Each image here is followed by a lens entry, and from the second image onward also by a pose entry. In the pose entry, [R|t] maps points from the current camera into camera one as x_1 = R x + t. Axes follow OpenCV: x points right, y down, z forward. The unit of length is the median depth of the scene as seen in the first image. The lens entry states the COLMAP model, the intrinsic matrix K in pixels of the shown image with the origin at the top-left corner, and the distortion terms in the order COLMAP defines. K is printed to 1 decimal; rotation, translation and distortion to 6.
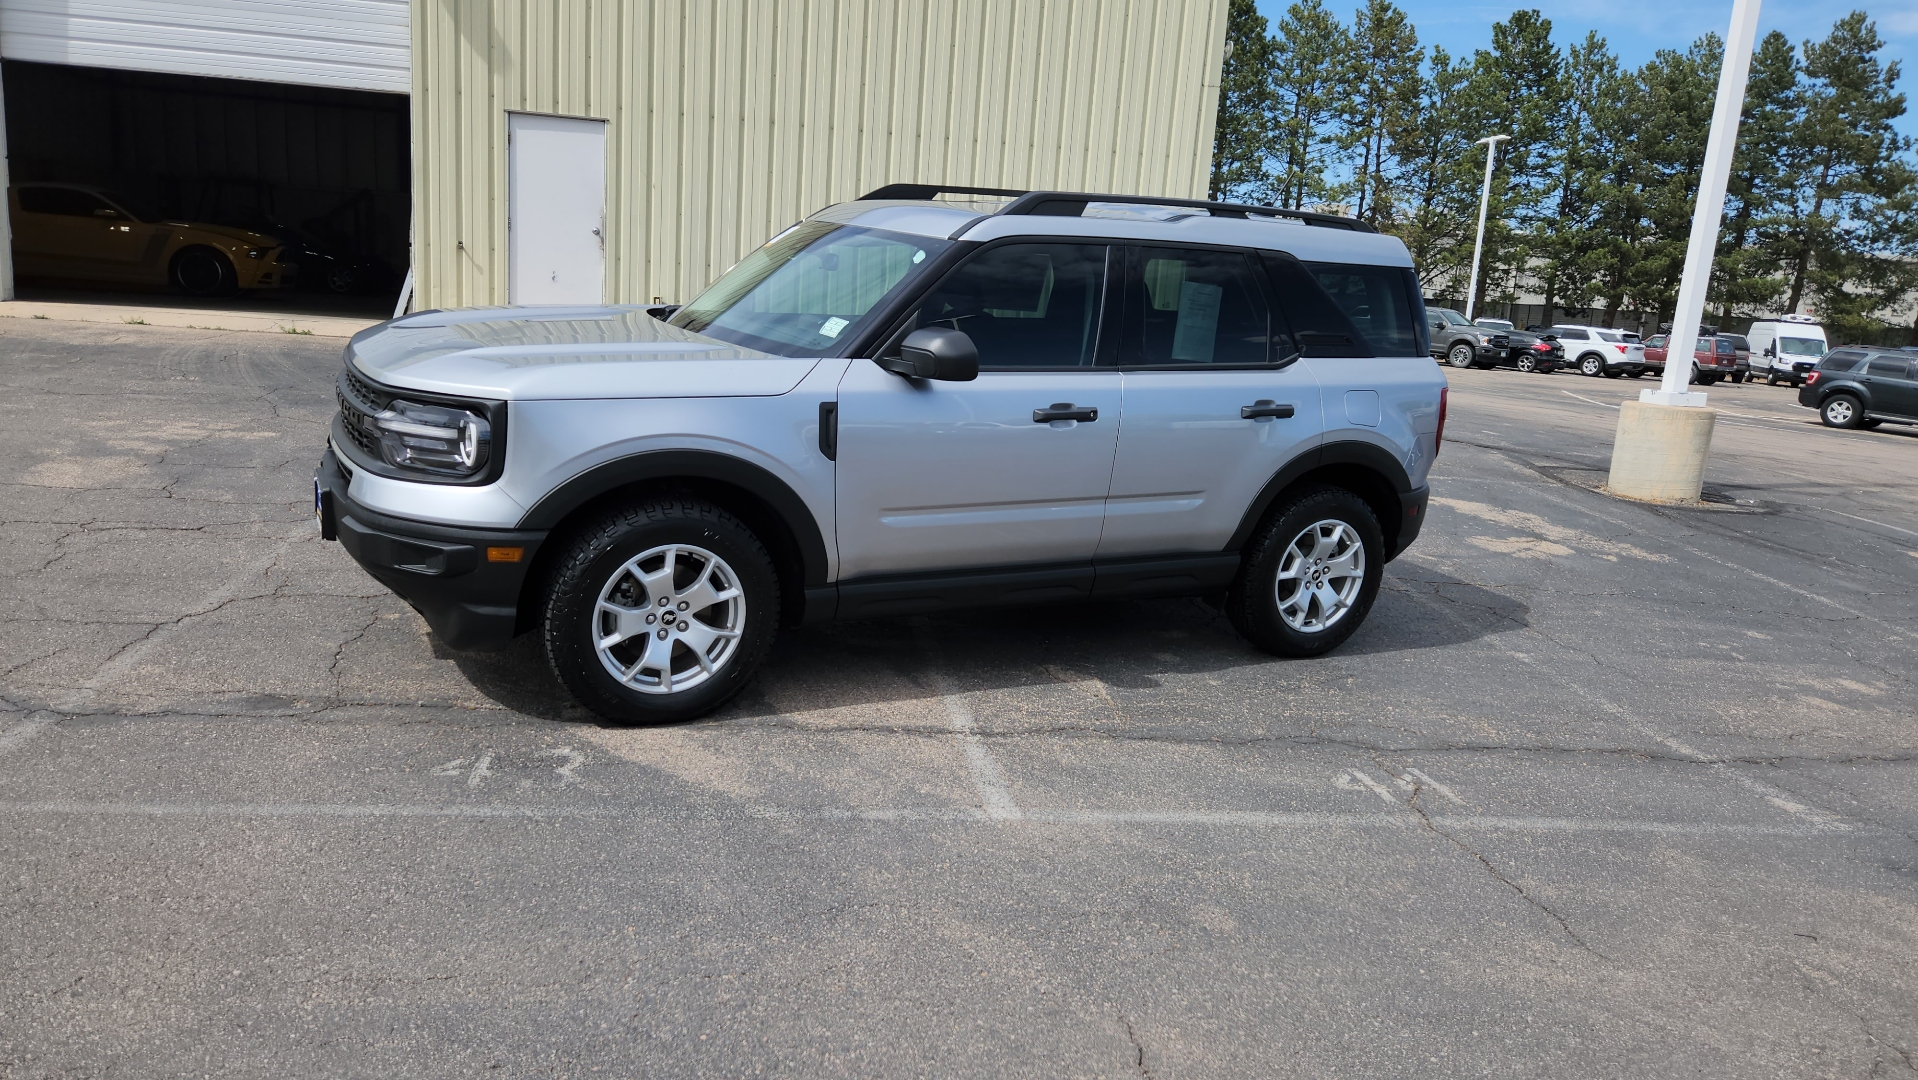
lens RADIAL K [[1283.1, 0, 941.9], [0, 1283.1, 533.5], [0, 0, 1]] dist [0.067793, -0.050602]
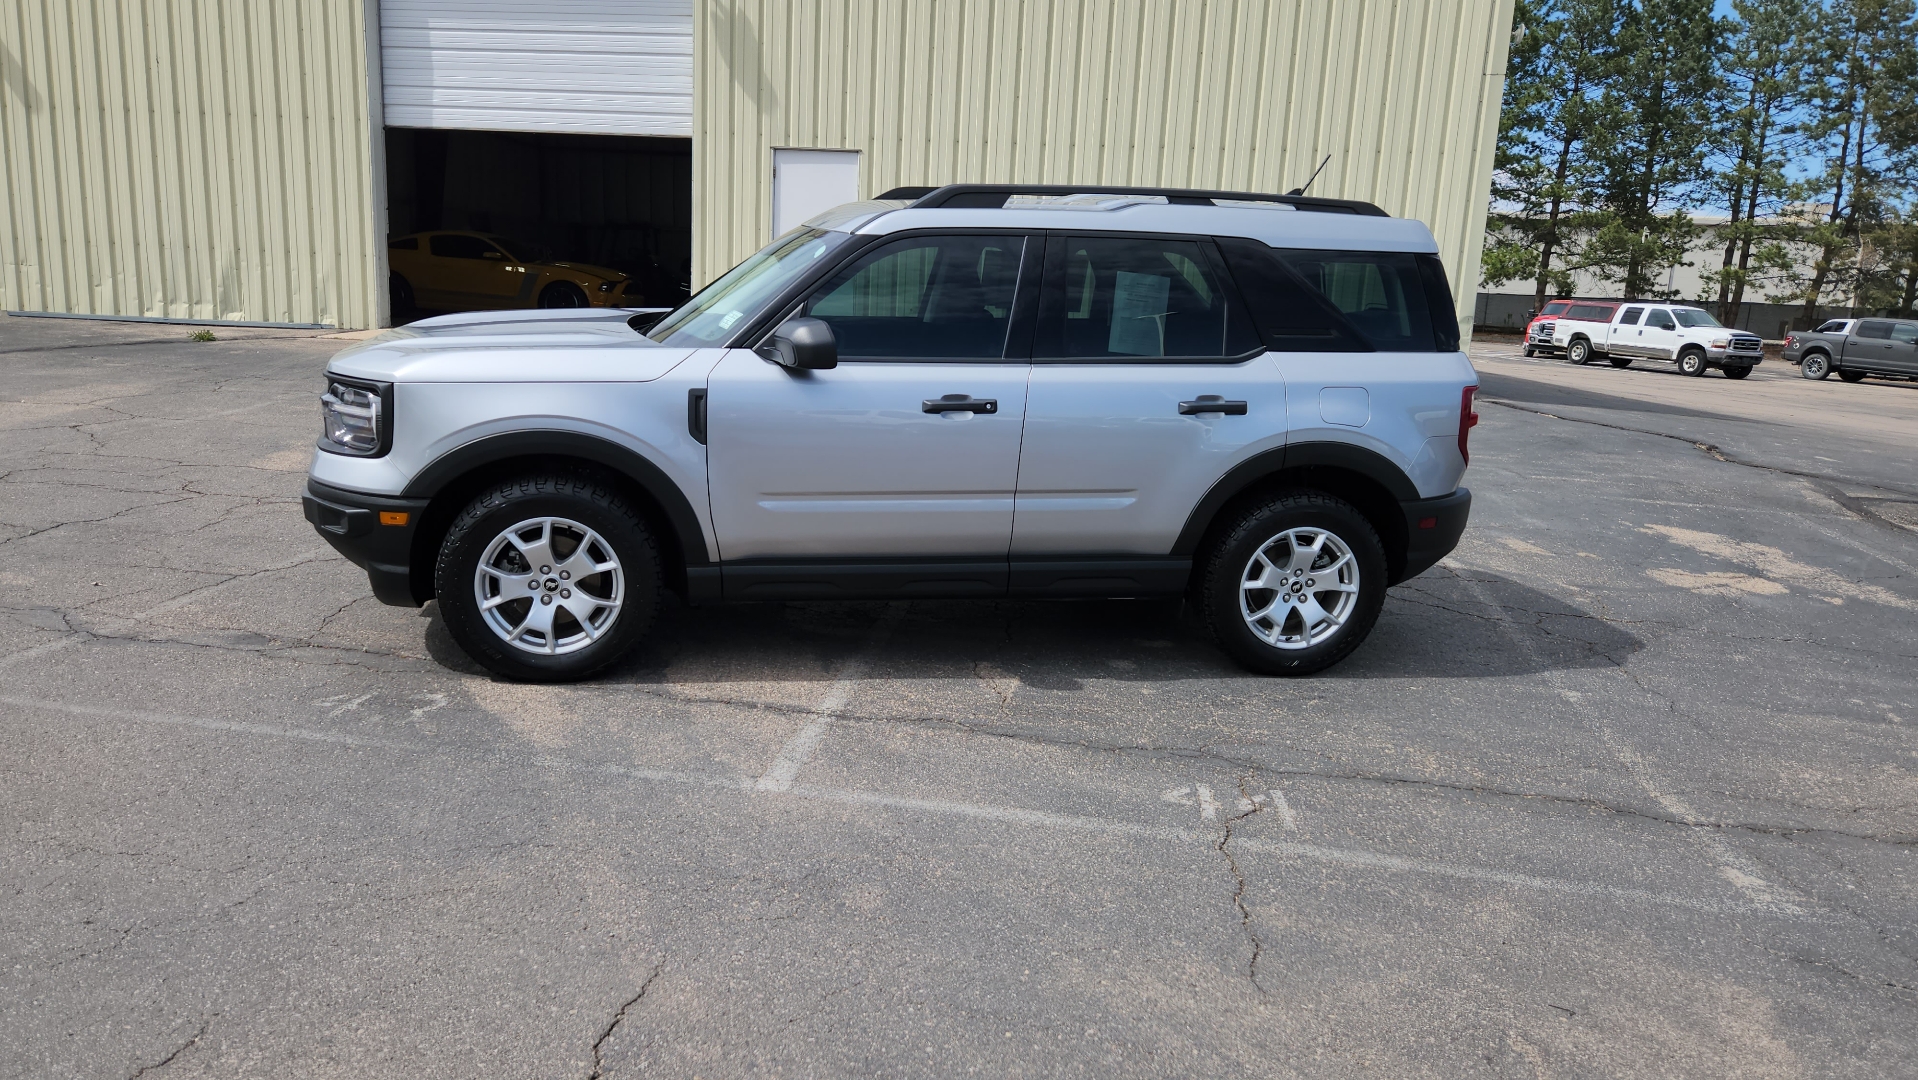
lens RADIAL K [[1283.1, 0, 928.0], [0, 1283.1, 541.6], [0, 0, 1]] dist [0.067793, -0.050602]
pose [[0.952492, 0.037585, -0.302235, 0.352199], [-0.042026, 0.999083, -0.008201, 0.020273], [0.301650, 0.020513, 0.953198, 0.043623]]
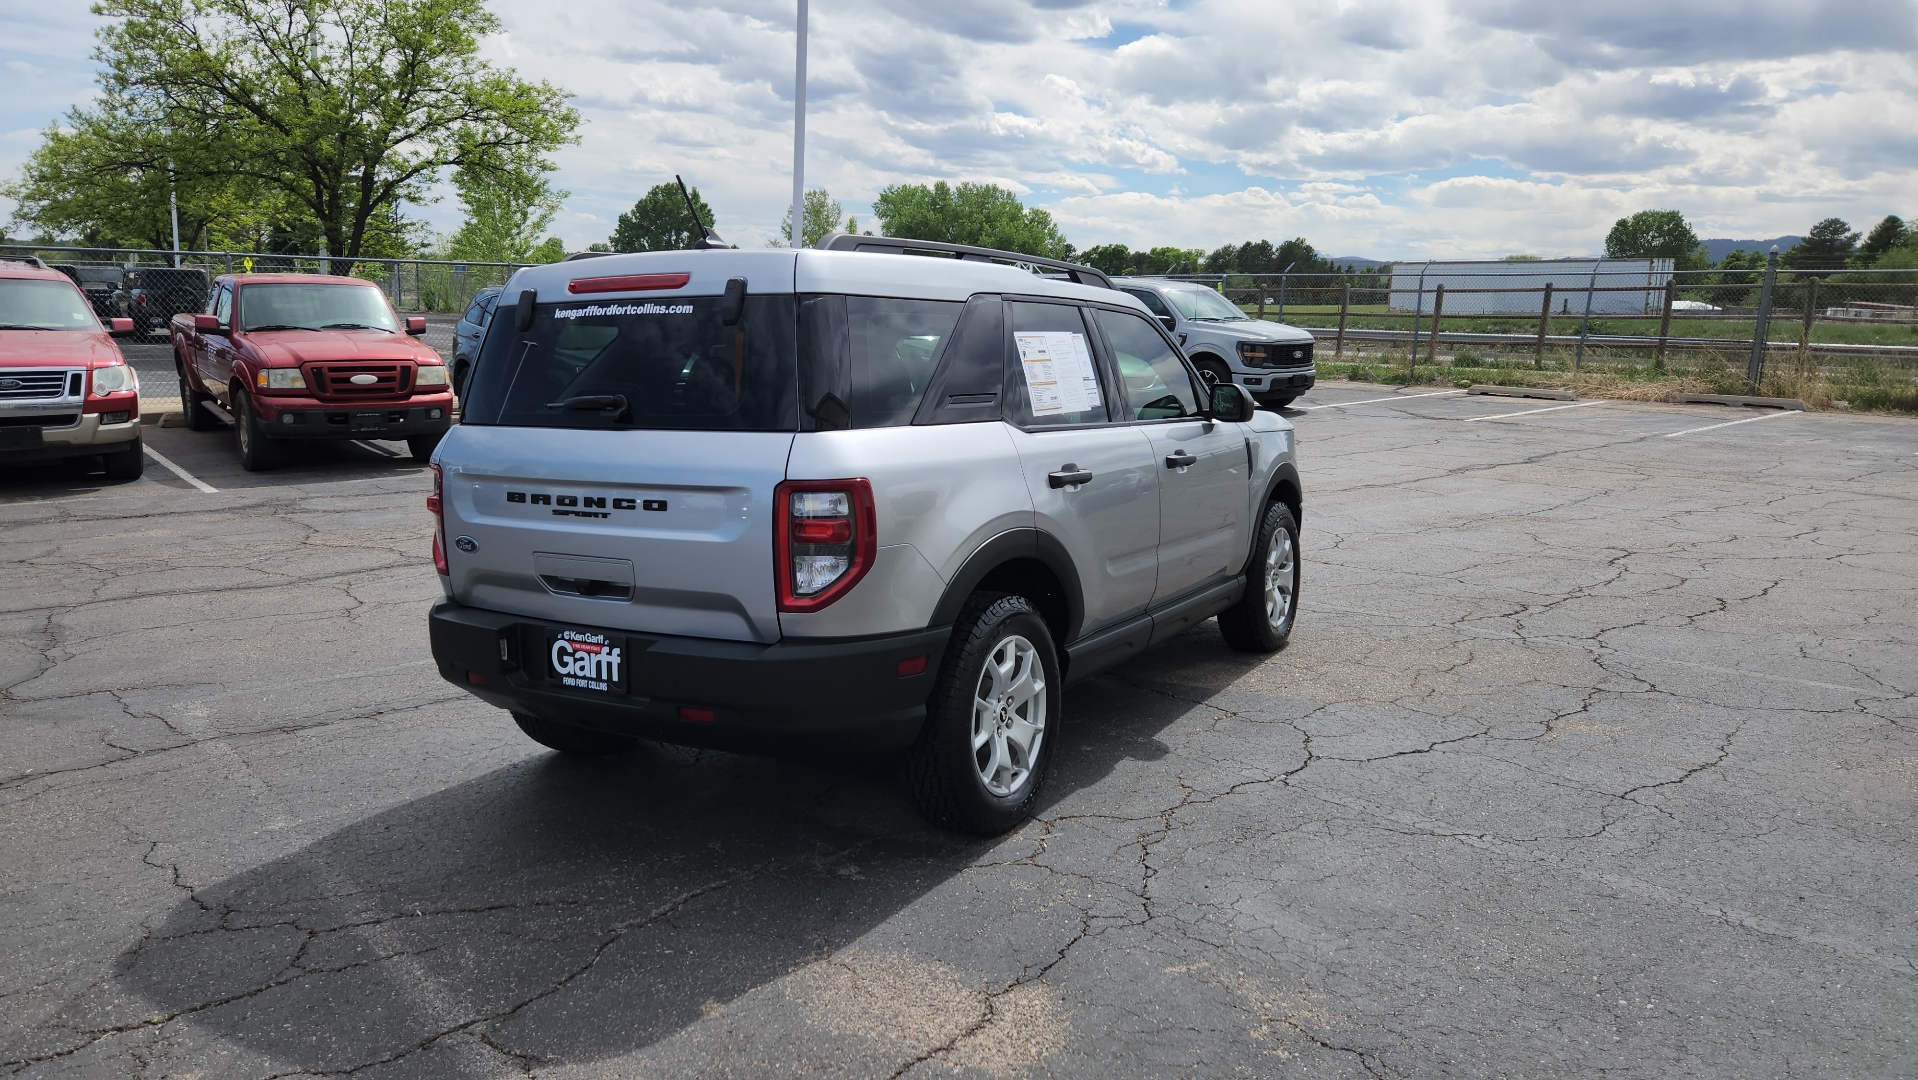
lens RADIAL K [[1281.7, 0, 926.6], [0, 1281.7, 532.2], [0, 0, 1]] dist [0.068704, -0.049295]
pose [[-0.863005, -0.008087, -0.505131, 0.600227], [-0.180157, 0.939061, 0.292760, -0.396579], [0.471981, 0.343656, -0.811871, 2.026969]]
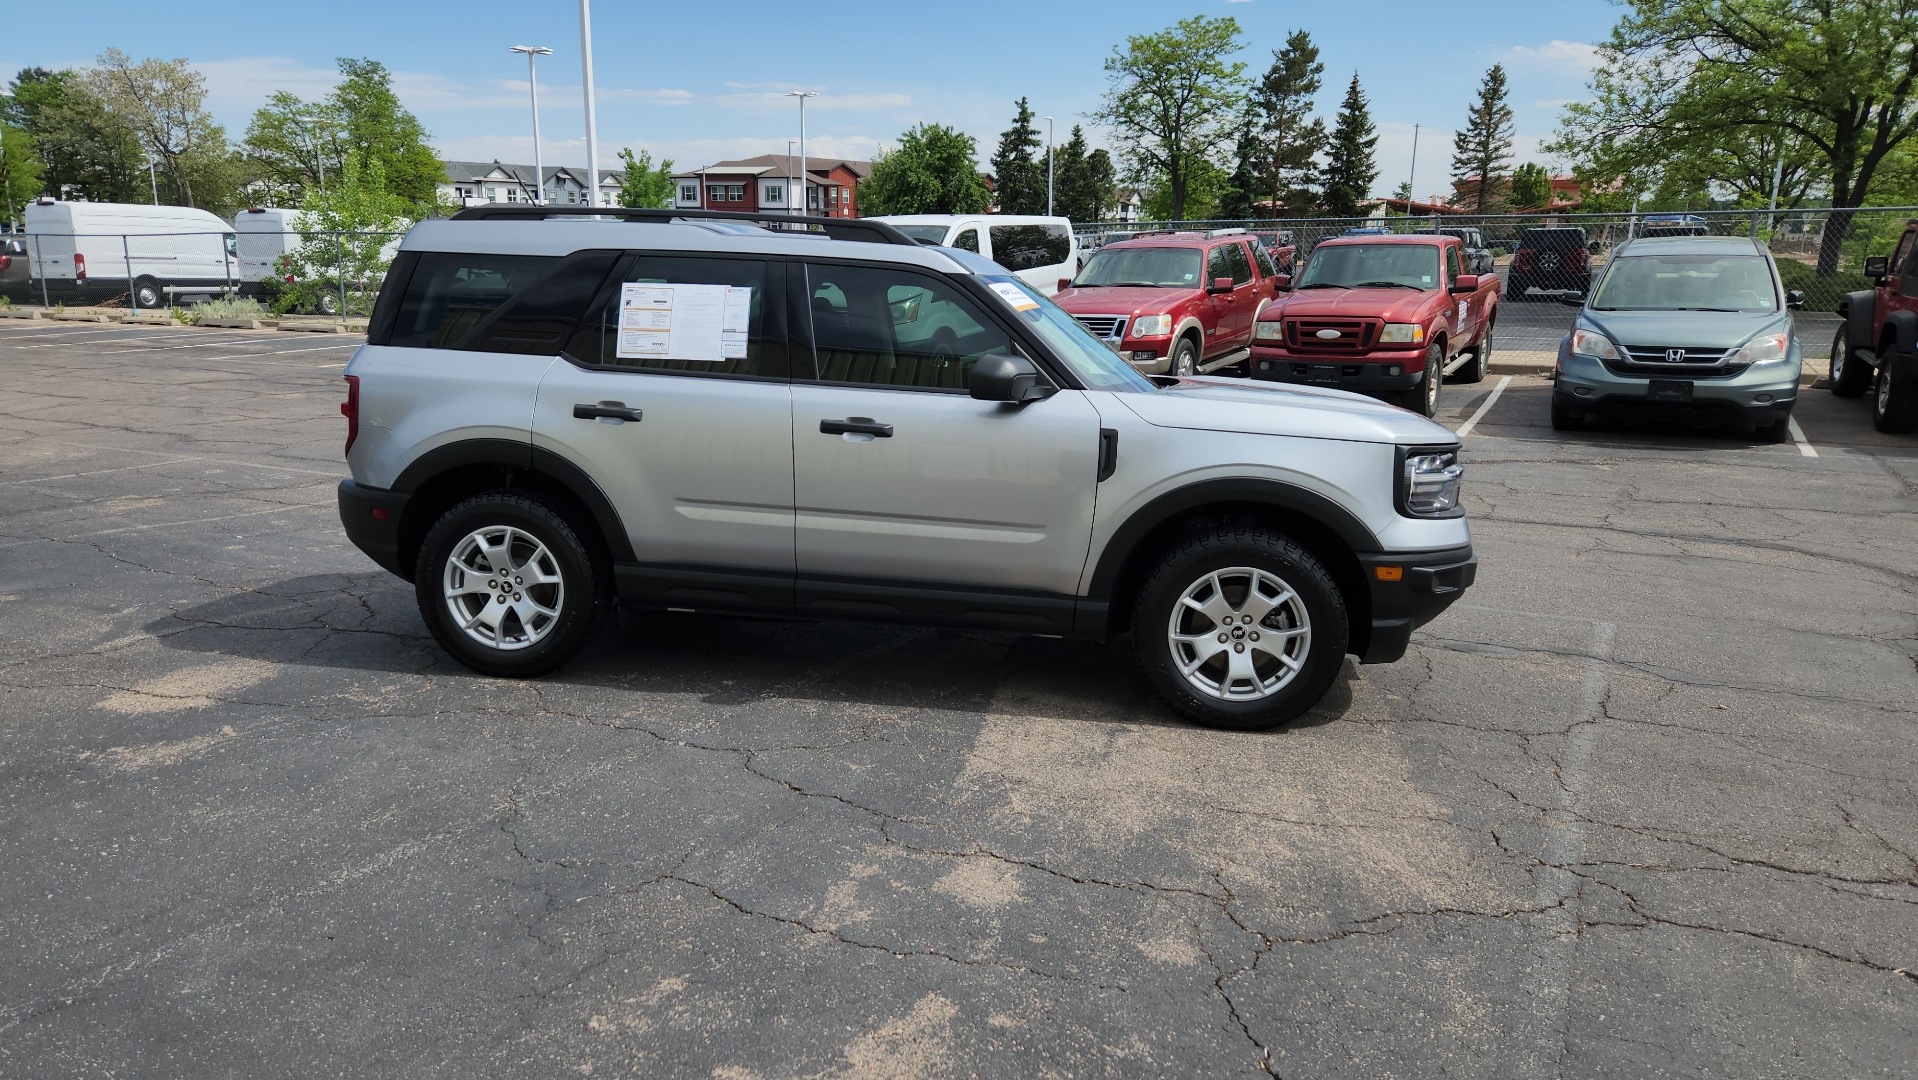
lens RADIAL K [[1282.4, 0, 930.9], [0, 1282.4, 549.1], [0, 0, 1]] dist [0.069359, -0.053120]
pose [[-0.788003, -0.219606, 0.575174, -0.709743], [0.050947, 0.907759, 0.416387, -0.498891], [-0.613560, 0.357418, -0.704128, 1.936759]]
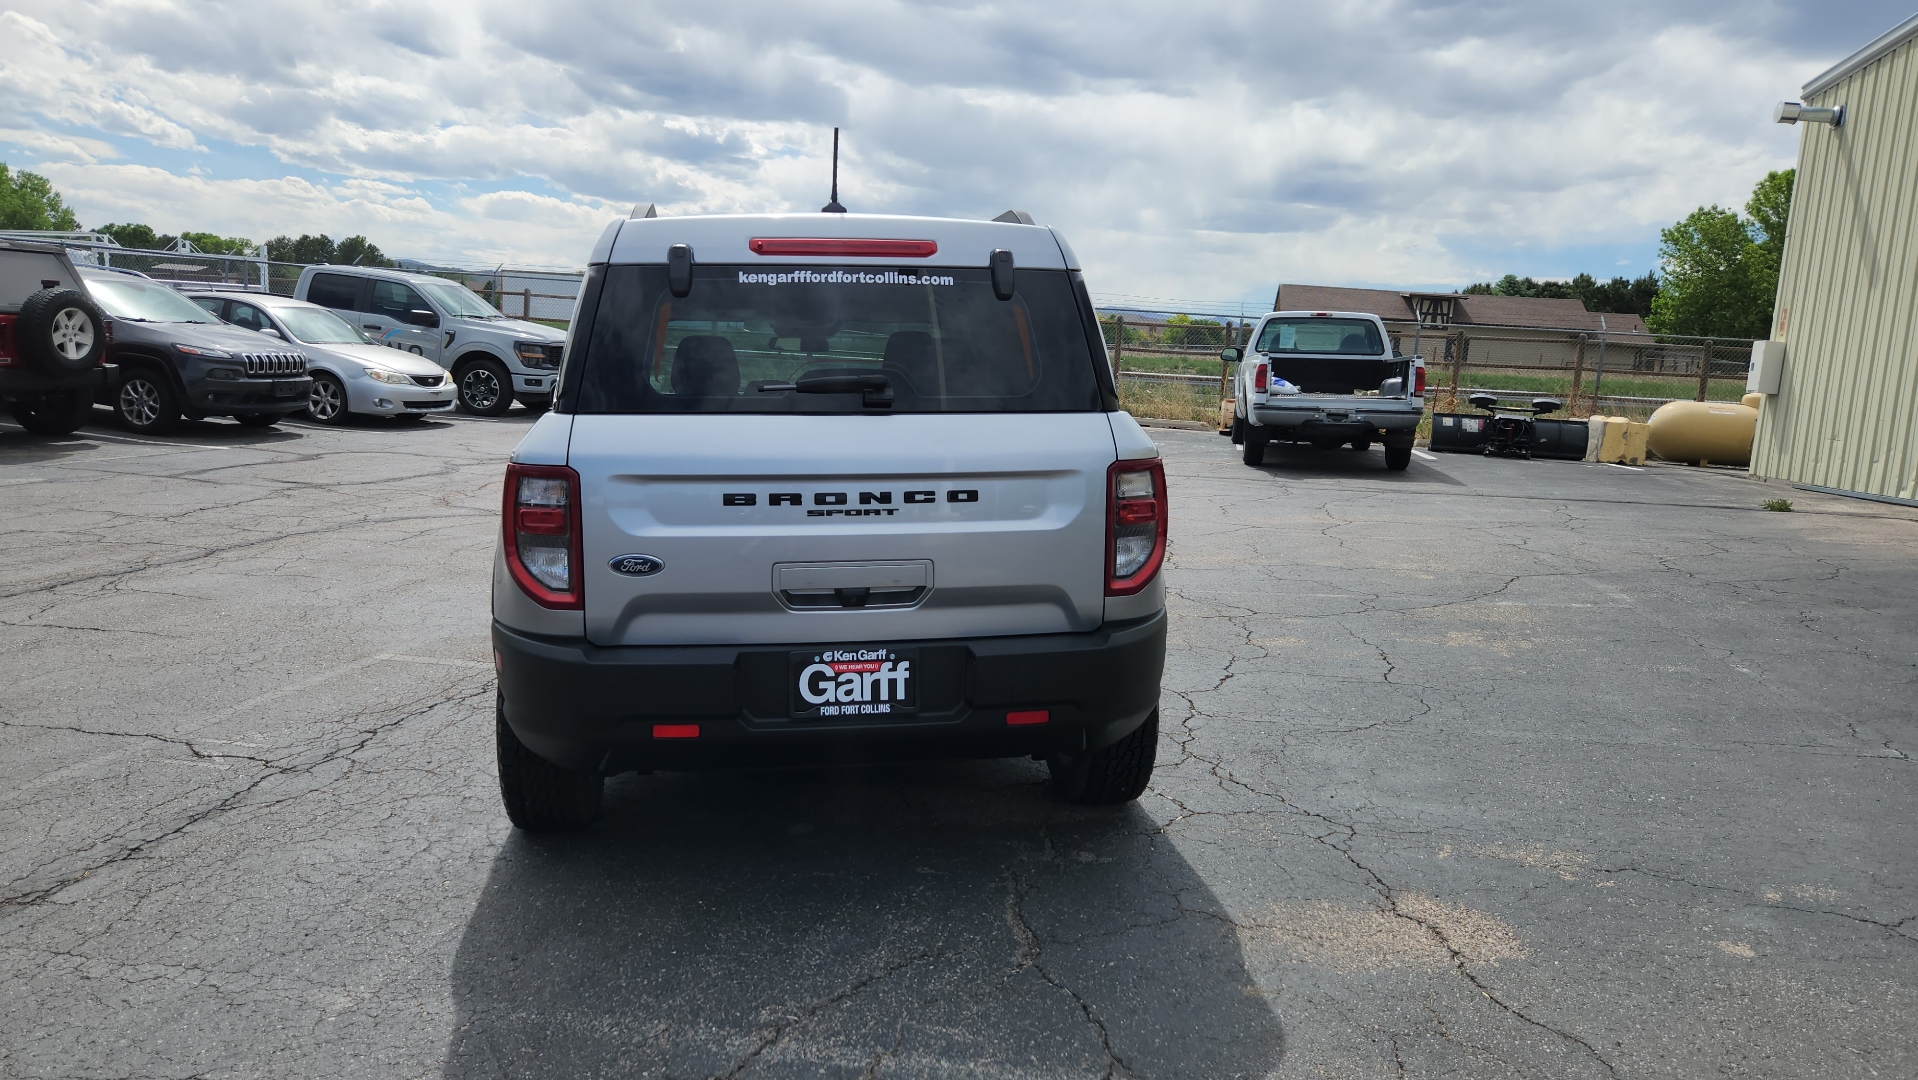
lens RADIAL K [[1283.6, 0, 918.9], [0, 1283.6, 521.9], [0, 0, 1]] dist [0.064994, -0.050535]
pose [[-0.352091, 0.028616, -0.935528, 0.986196], [-0.257175, 0.958103, 0.126095, -0.235658], [0.899940, 0.284991, -0.329980, 1.562364]]
